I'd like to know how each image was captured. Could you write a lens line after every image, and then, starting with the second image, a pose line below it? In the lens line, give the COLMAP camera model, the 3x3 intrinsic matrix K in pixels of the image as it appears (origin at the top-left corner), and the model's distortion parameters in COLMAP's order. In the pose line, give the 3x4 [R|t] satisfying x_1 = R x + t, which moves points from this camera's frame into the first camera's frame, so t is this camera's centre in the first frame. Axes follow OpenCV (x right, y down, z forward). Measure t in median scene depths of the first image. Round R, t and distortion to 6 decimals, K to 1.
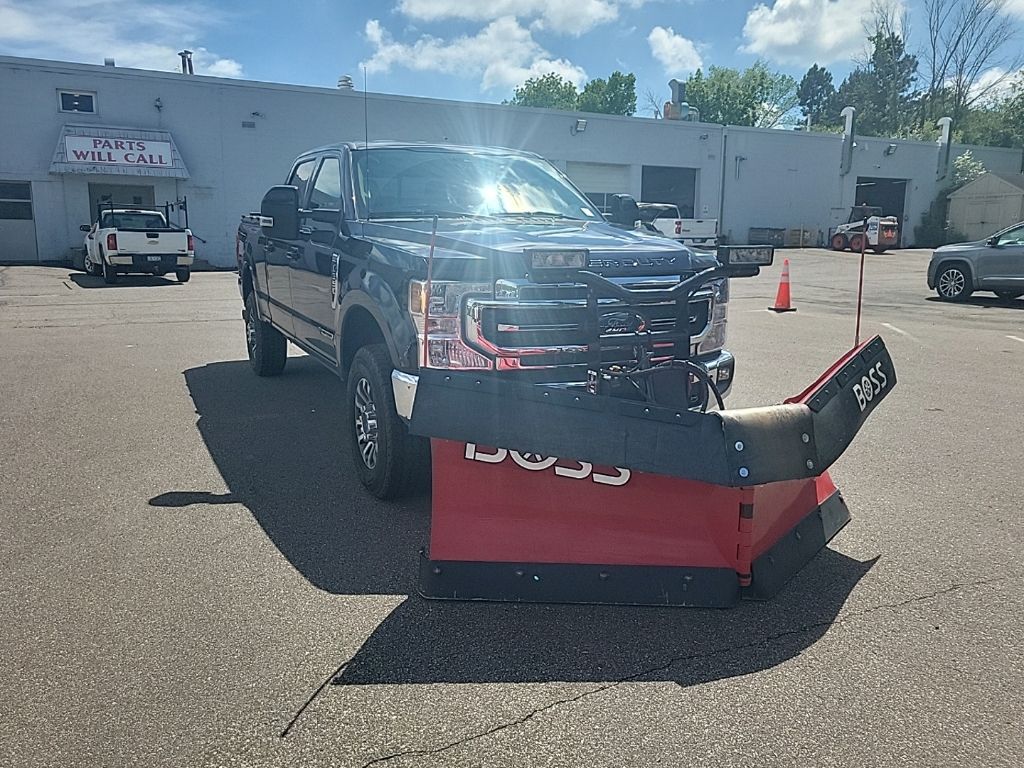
lens RADIAL K [[810.9, 0, 504.2], [0, 810.9, 374.5], [0, 0, 1]] dist [0.038789, -0.016807]
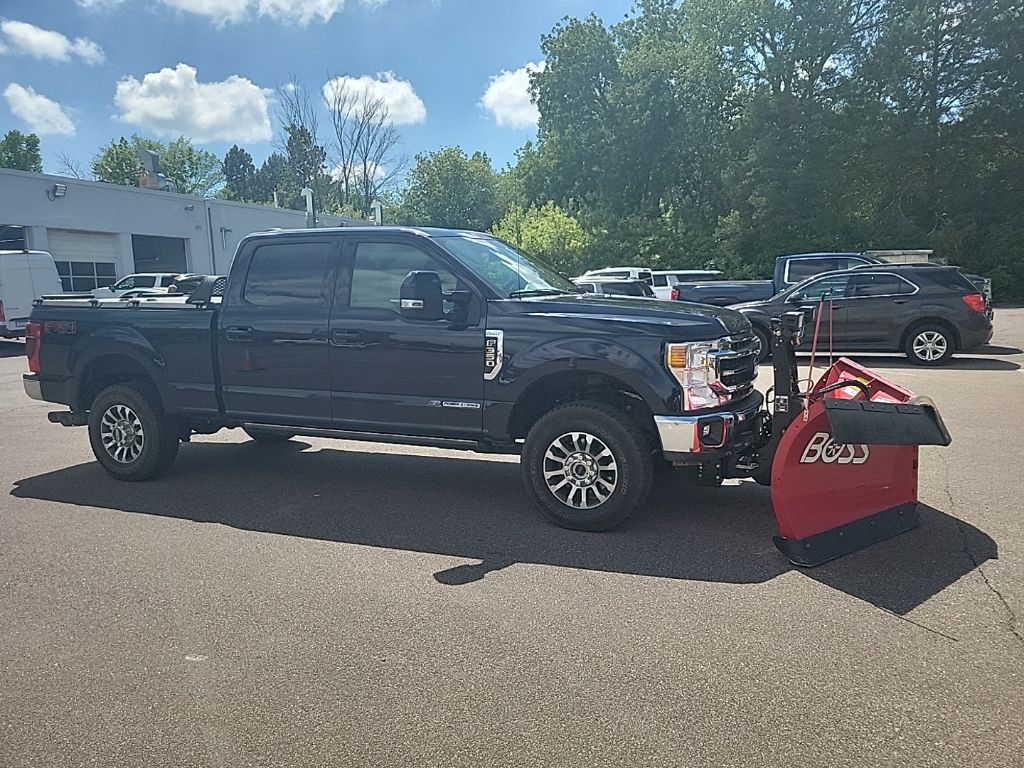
lens RADIAL K [[780.3, 0, 494.1], [0, 780.3, 378.3], [0, 0, 1]] dist [0.039029, -0.005379]
pose [[0.770739, -0.098253, 0.629530, -0.145427], [0.142195, 0.989644, -0.019632, -0.010131], [-0.621082, 0.104647, 0.776728, 0.027919]]
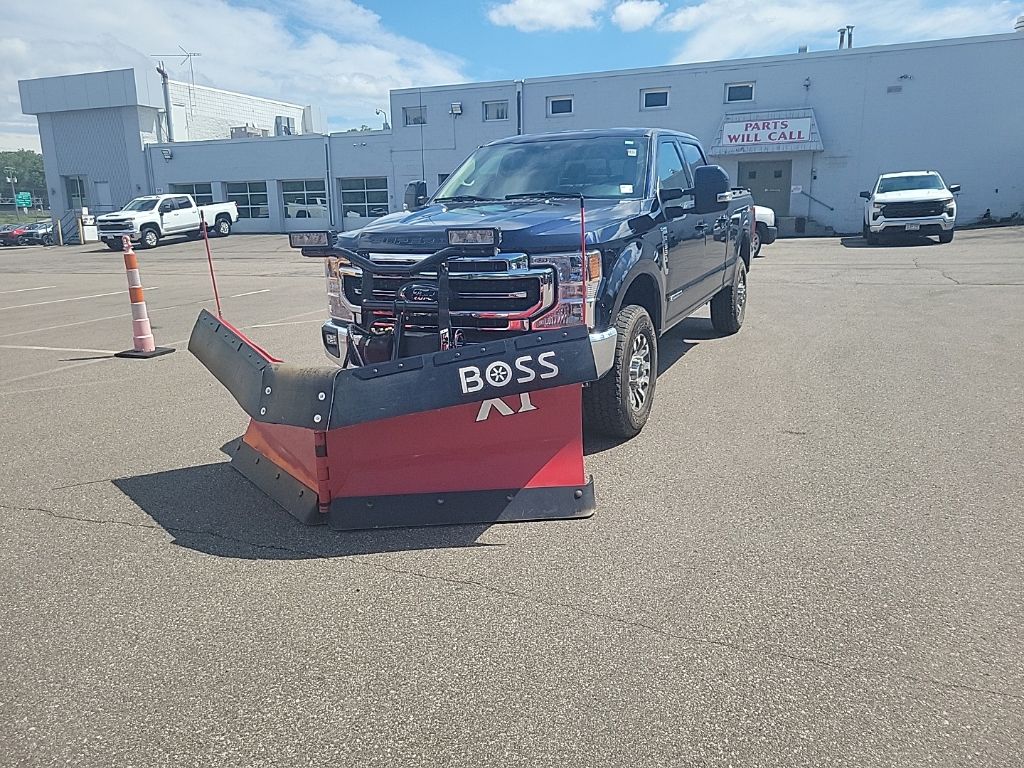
lens RADIAL K [[756.9, 0, 509.8], [0, 756.9, 349.3], [0, 0, 1]] dist [0.045576, -0.025122]
pose [[0.642952, 0.119084, -0.756593, 0.139821], [-0.102100, 0.992349, 0.069427, -0.009445], [0.759071, 0.032609, 0.650190, 0.050830]]
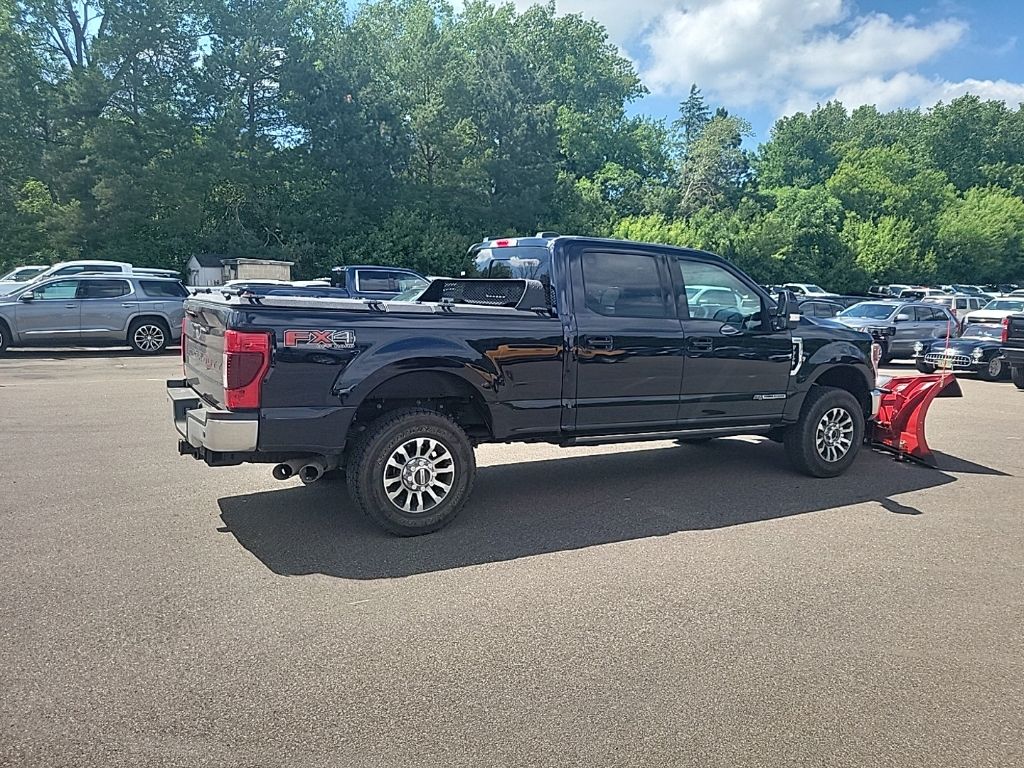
lens RADIAL K [[796.7, 0, 518.6], [0, 796.7, 365.3], [0, 0, 1]] dist [0.035649, -0.005741]
pose [[-0.080049, -0.101614, 0.991598, -0.264441], [0.149443, 0.982323, 0.112728, -0.055419], [-0.985525, 0.157211, -0.063449, 0.260759]]
